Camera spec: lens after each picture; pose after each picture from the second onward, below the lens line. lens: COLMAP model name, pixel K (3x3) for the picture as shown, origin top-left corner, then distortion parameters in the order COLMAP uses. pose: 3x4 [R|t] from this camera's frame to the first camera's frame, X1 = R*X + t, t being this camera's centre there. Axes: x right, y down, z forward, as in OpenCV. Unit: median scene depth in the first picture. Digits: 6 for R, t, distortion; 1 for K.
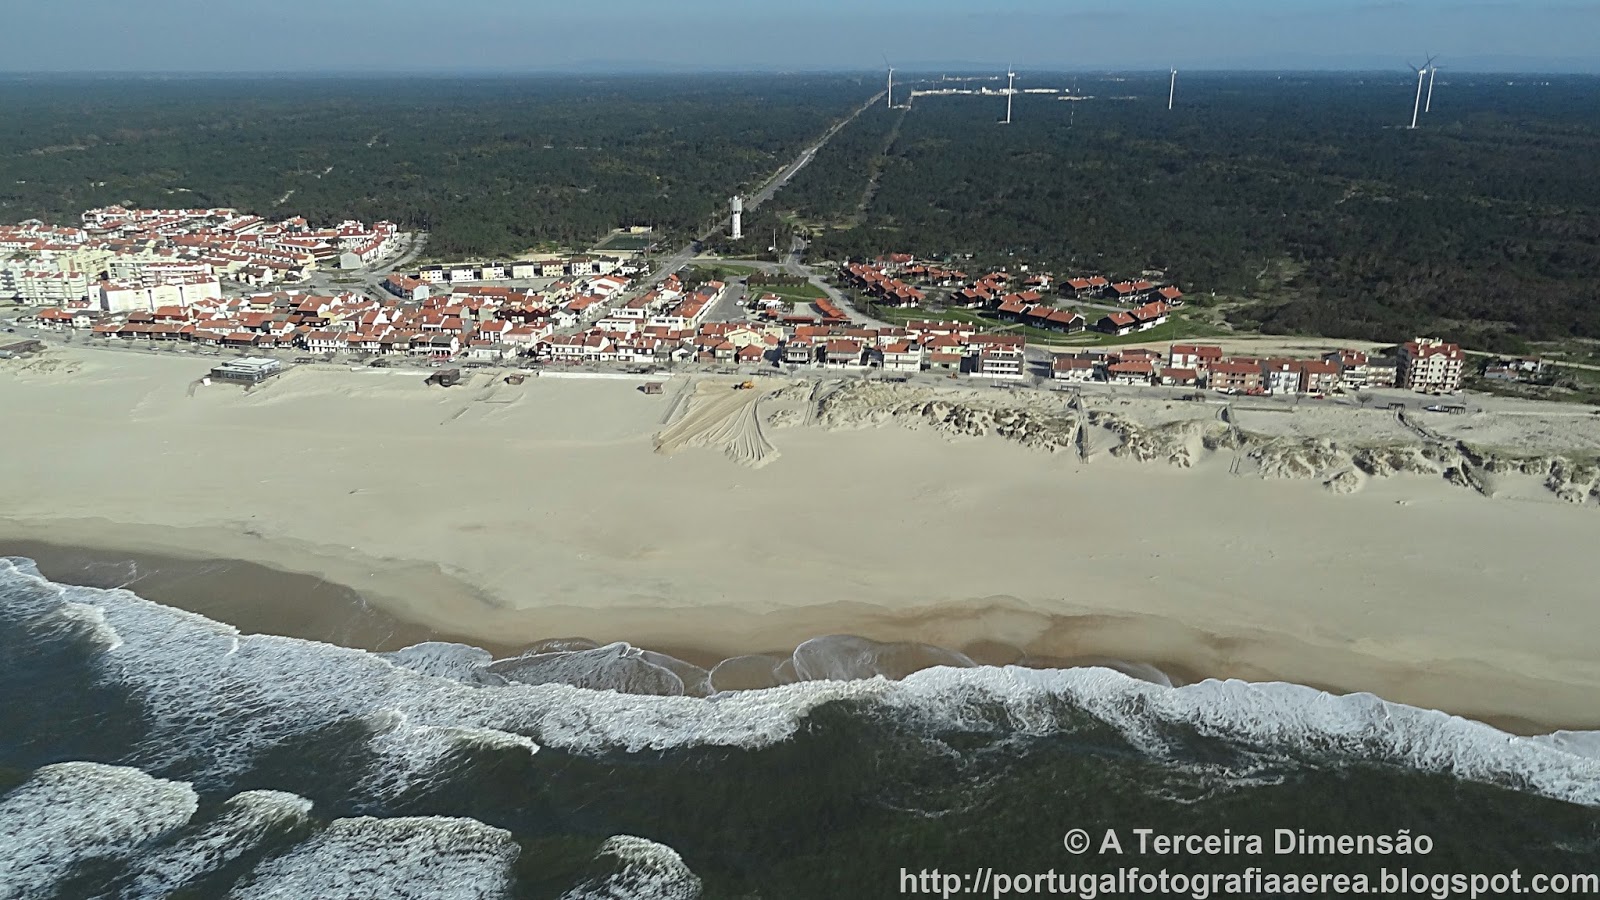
lens RADIAL K [[1674.4, 0, 800.0], [0, 1674.4, 450.0], [0, 0, 1]] dist [0.018652, 0.023663]
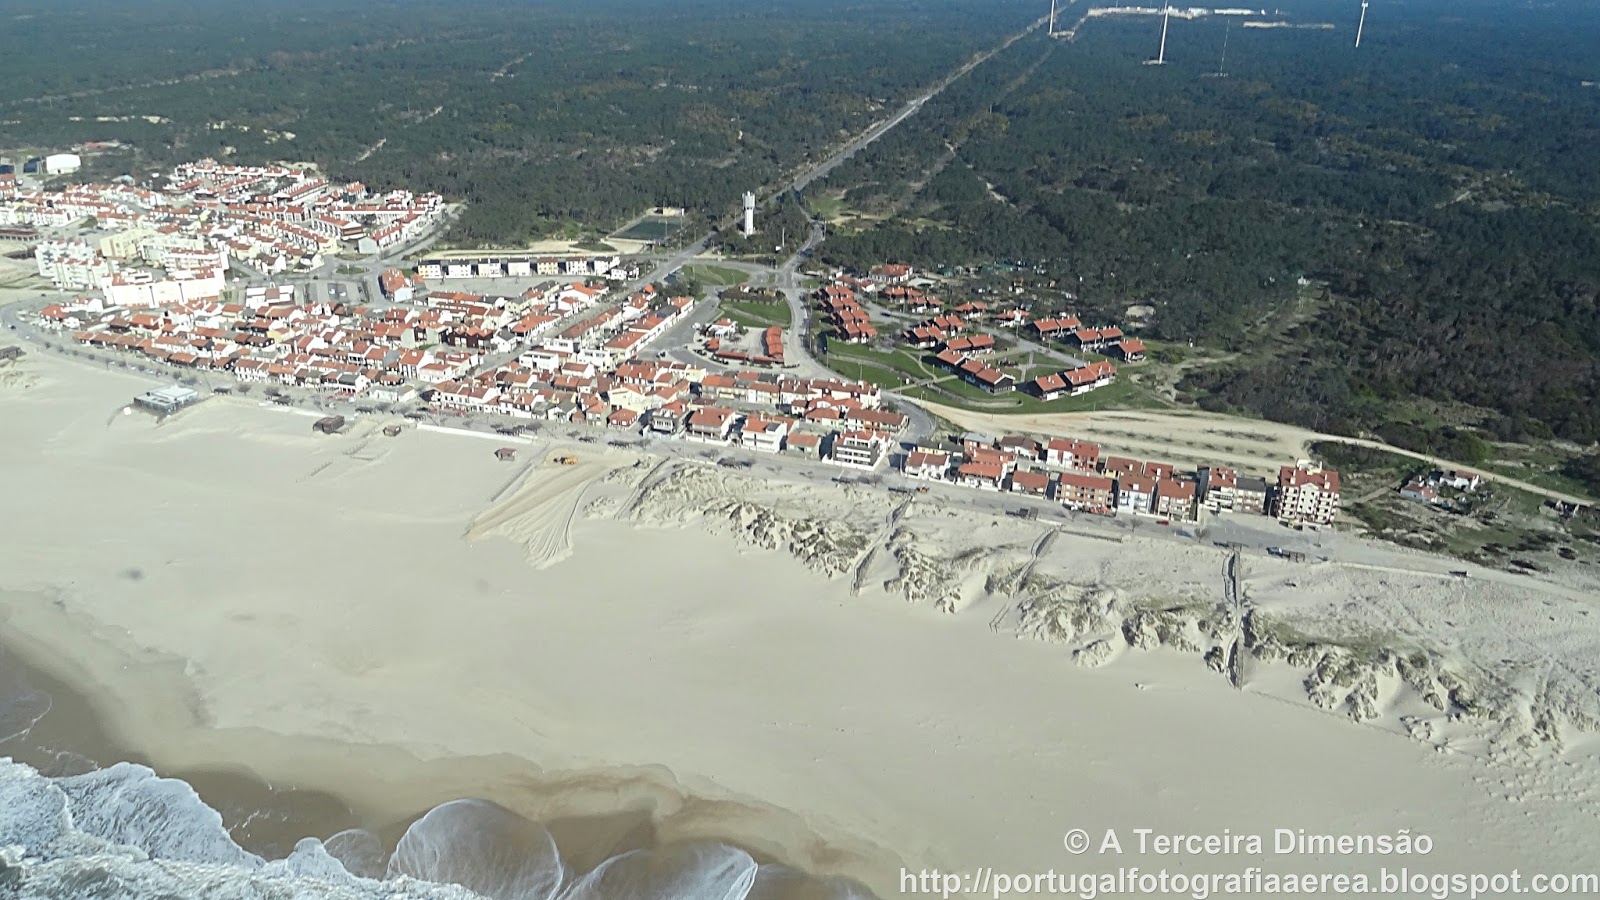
lens RADIAL K [[1674.4, 0, 800.0], [0, 1674.4, 450.0], [0, 0, 1]] dist [0.018652, 0.023663]
pose [[0.973973, 0.088675, -0.208600, 0.291583], [-0.063360, 0.990123, 0.125066, -0.172668], [0.217630, -0.108594, 0.969972, 0.029935]]
